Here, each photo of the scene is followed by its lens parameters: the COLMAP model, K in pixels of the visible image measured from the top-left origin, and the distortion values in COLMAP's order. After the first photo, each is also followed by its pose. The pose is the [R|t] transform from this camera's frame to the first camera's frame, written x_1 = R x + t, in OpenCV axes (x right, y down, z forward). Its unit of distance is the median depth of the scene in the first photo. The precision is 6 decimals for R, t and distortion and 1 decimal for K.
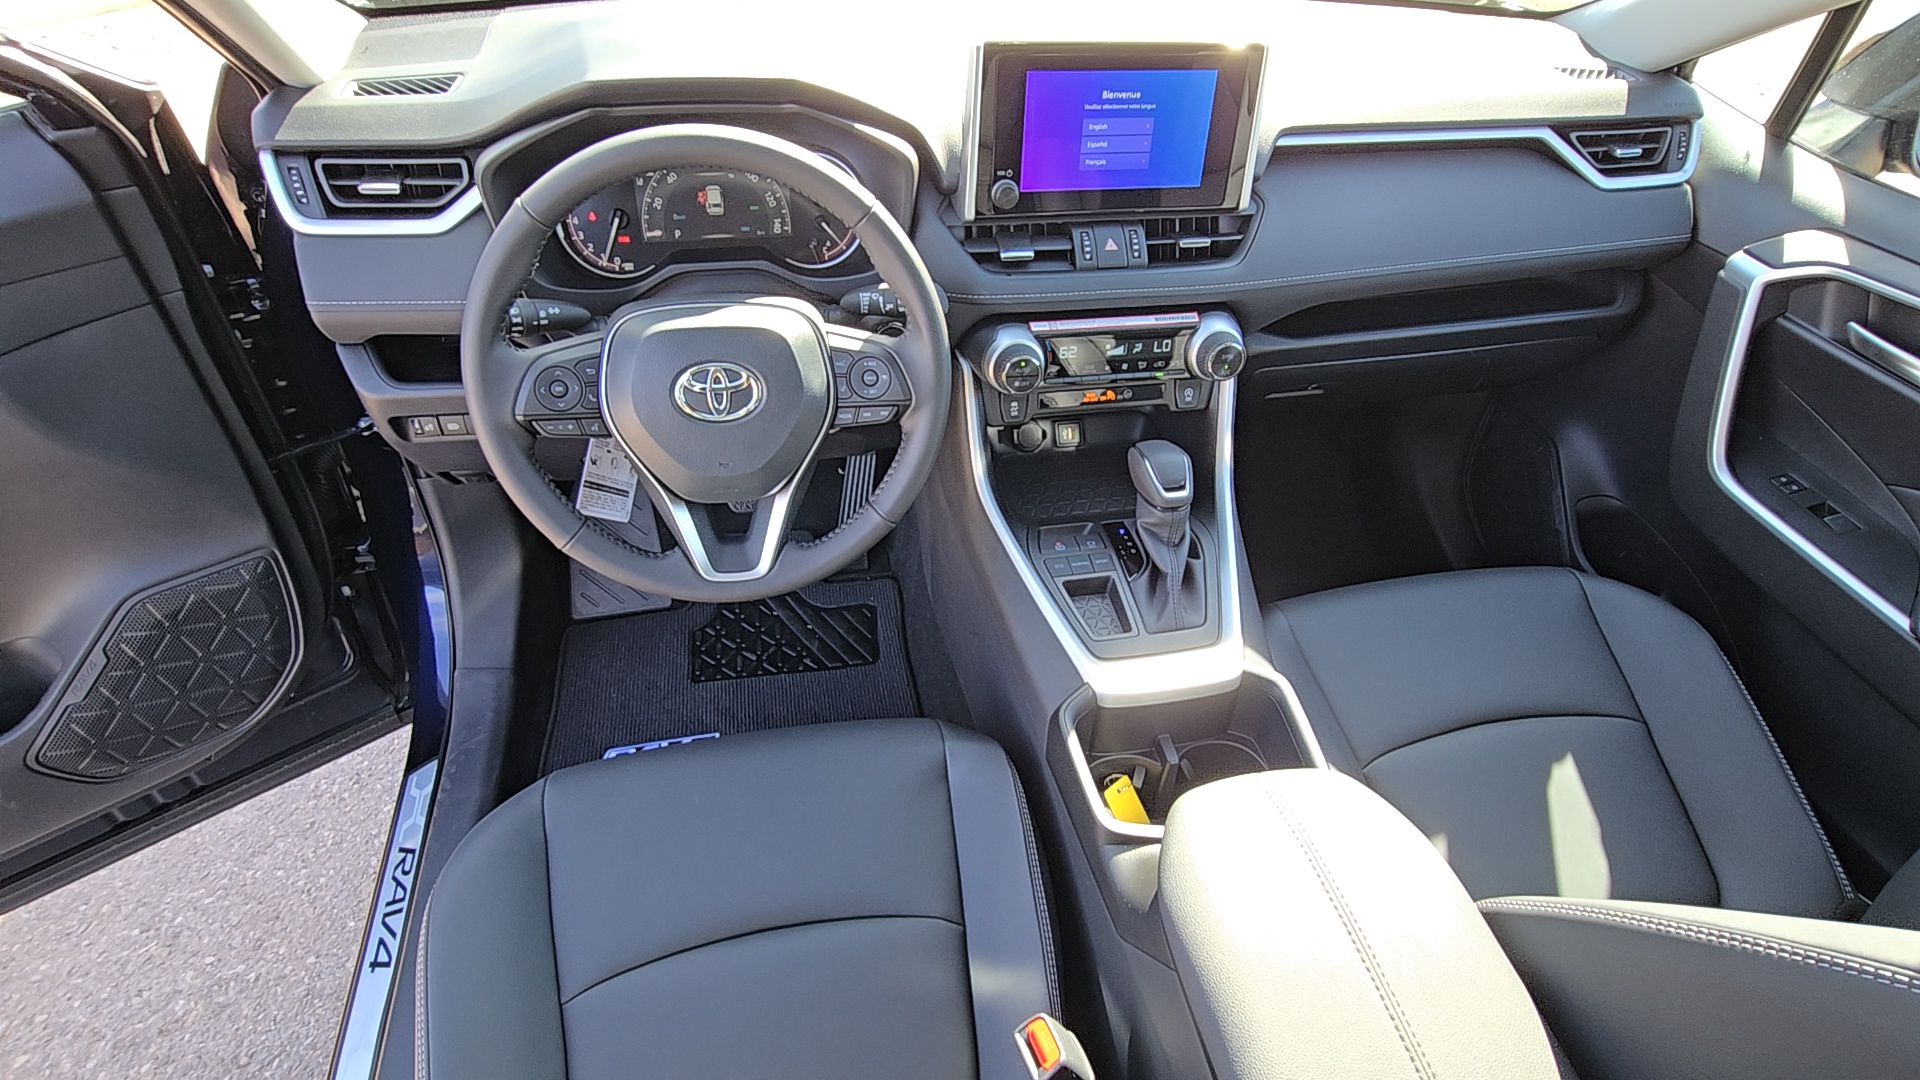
lens RADIAL K [[970.1, 0, 960.9], [0, 970.1, 542.7], [0, 0, 1]] dist [-0.000819, 0.002576]
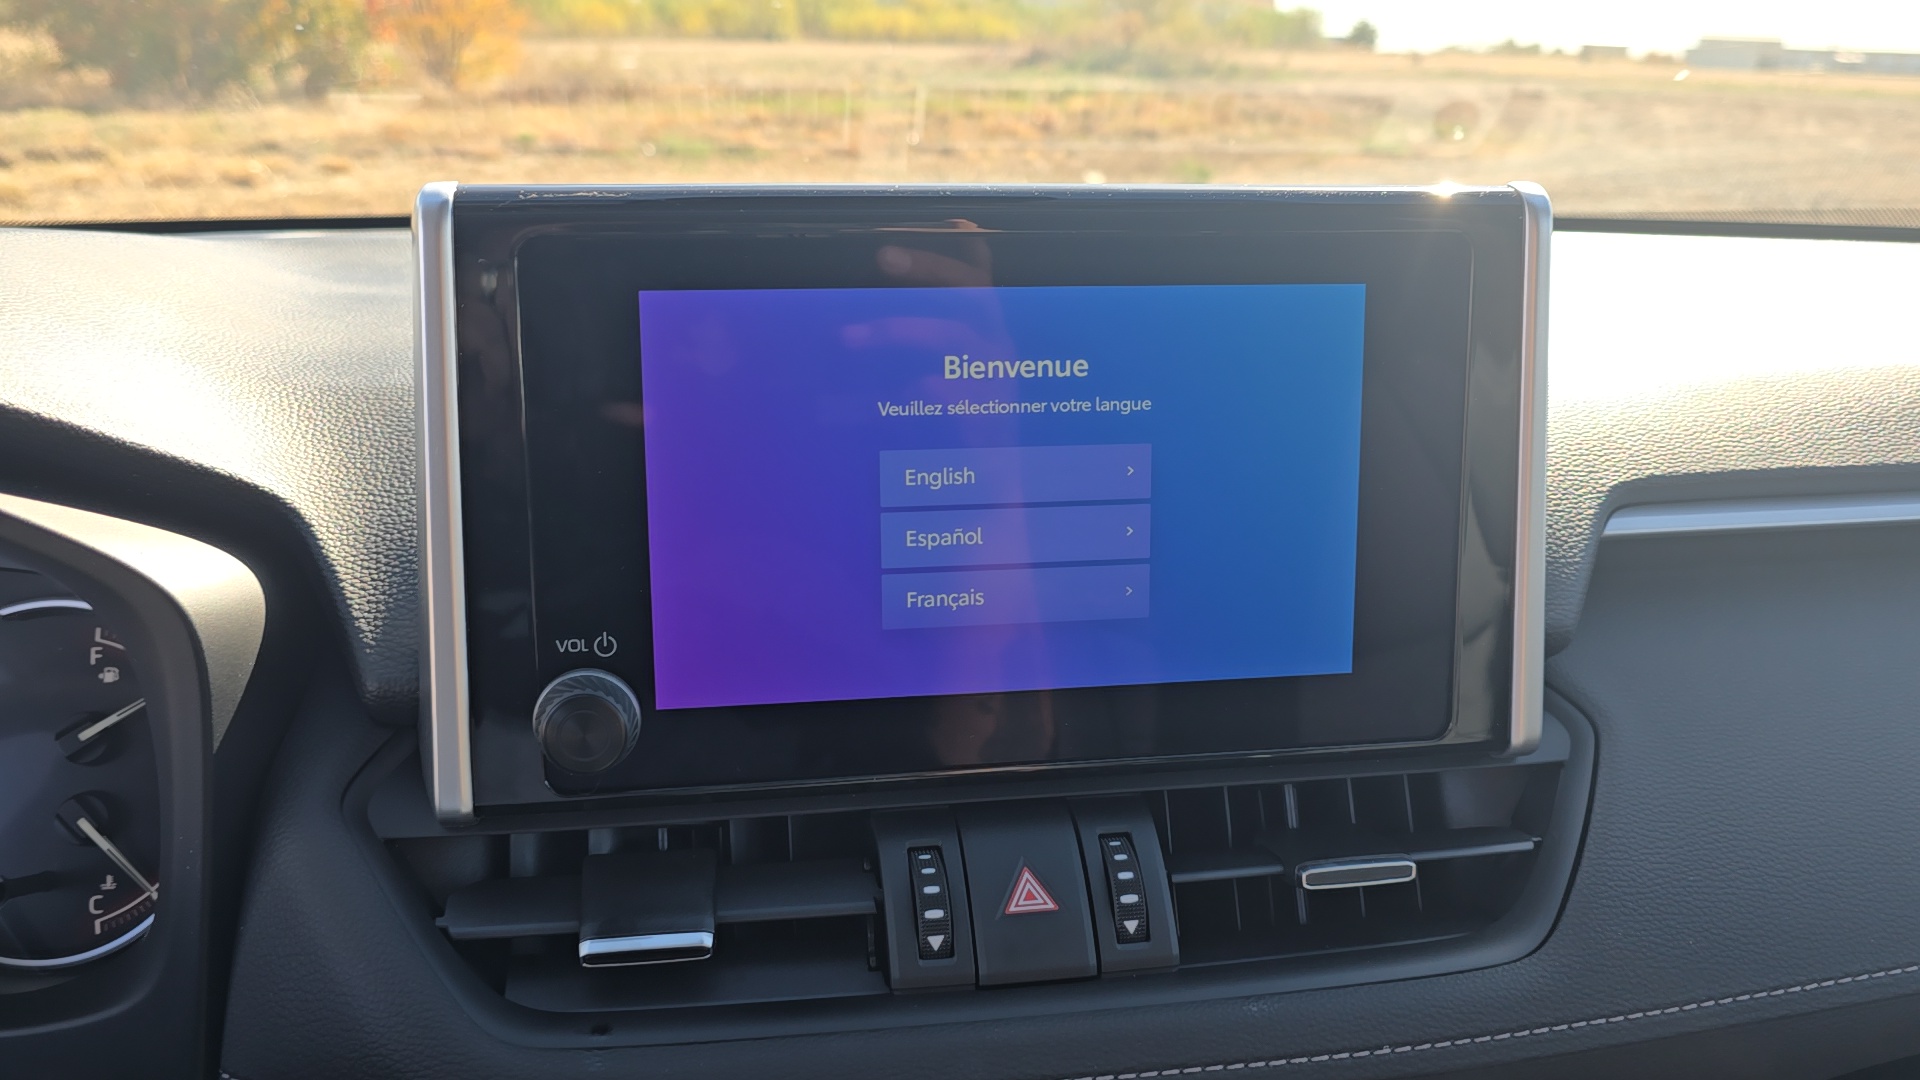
lens RADIAL K [[1603.6, 0, 968.2], [0, 1603.6, 534.0], [0, 0, 1]] dist [0.004406, -0.029006]
pose [[0.998392, -0.026056, -0.050338, 0.160863], [0.002249, 0.905590, -0.424148, -0.209900], [0.056637, 0.423353, 0.904193, 0.563668]]
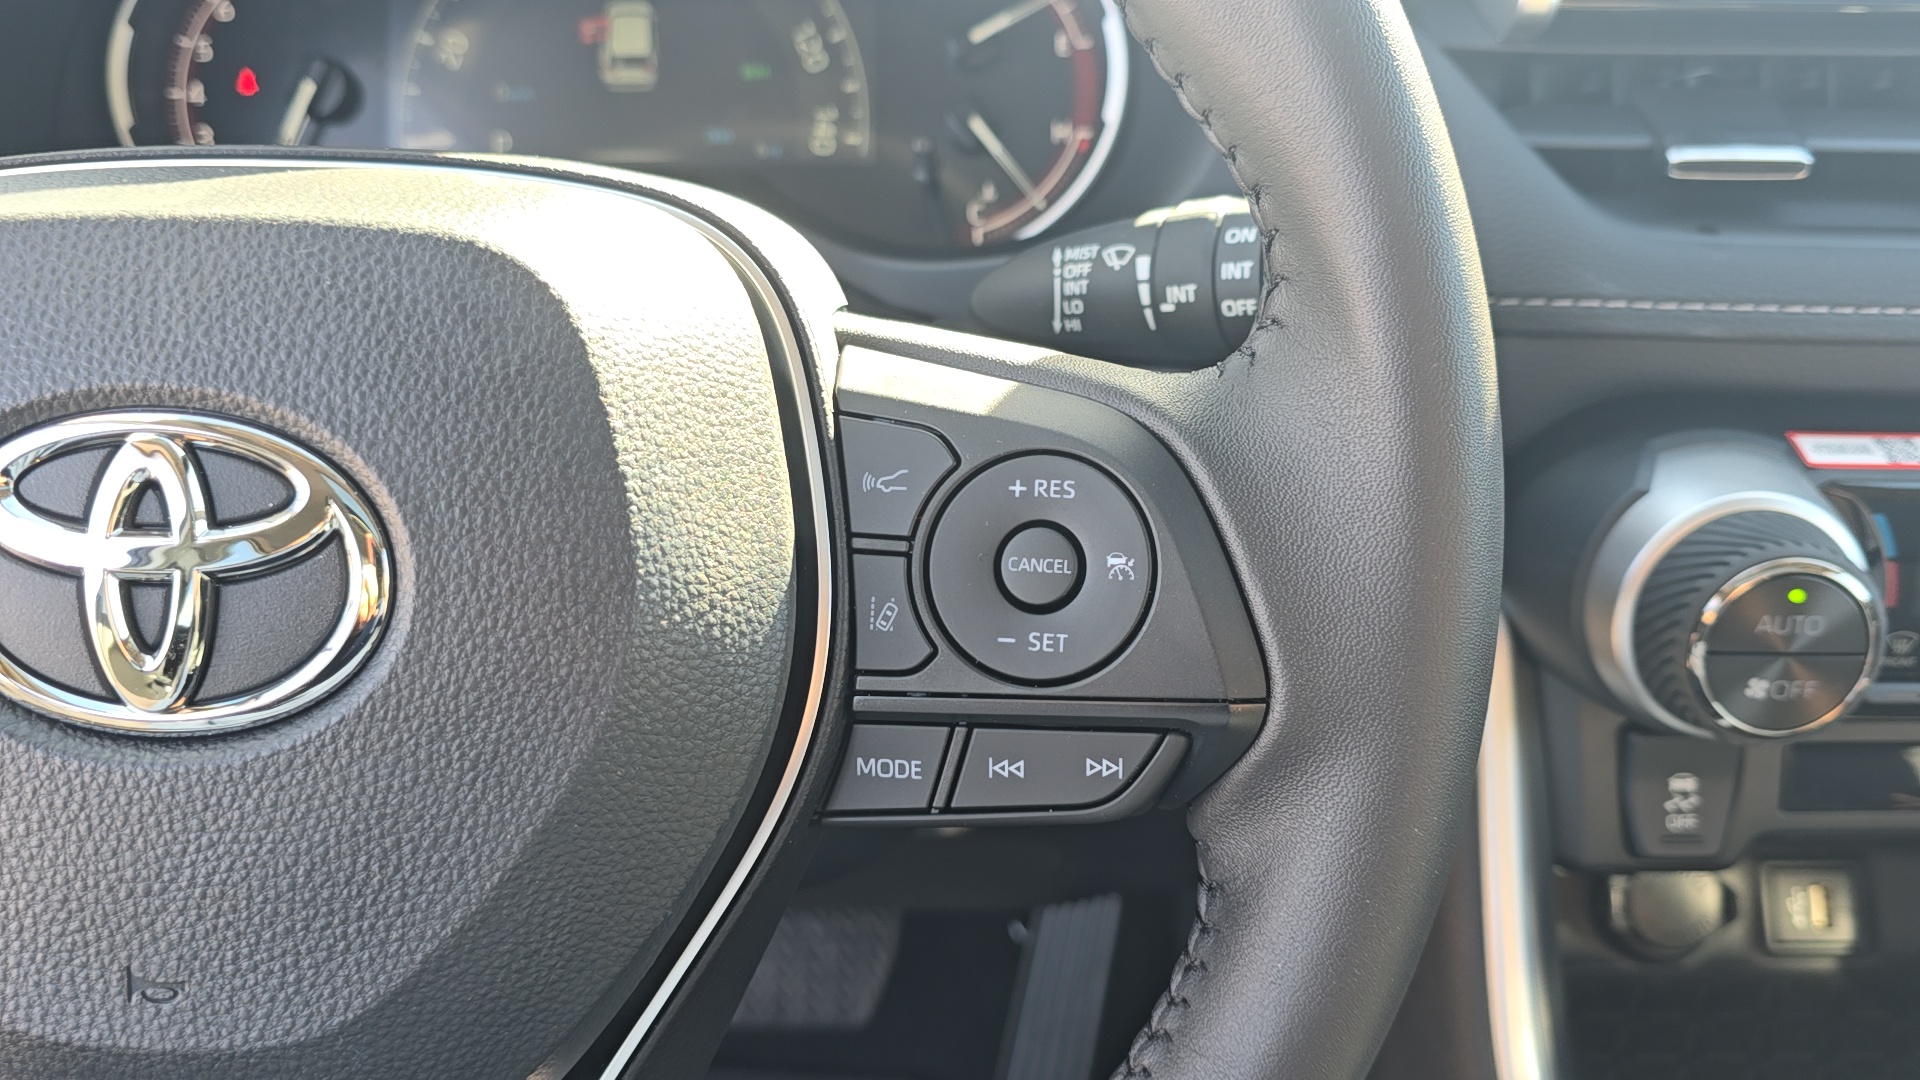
lens RADIAL K [[1634.3, 0, 952.5], [0, 1634.3, 549.7], [0, 0, 1]] dist [-0.019397, 0.012423]
pose [[0.975579, 0.044900, -0.215013, -0.038305], [-0.101866, 0.959737, -0.261779, -0.078046], [0.194602, 0.277288, 0.940873, 0.598119]]
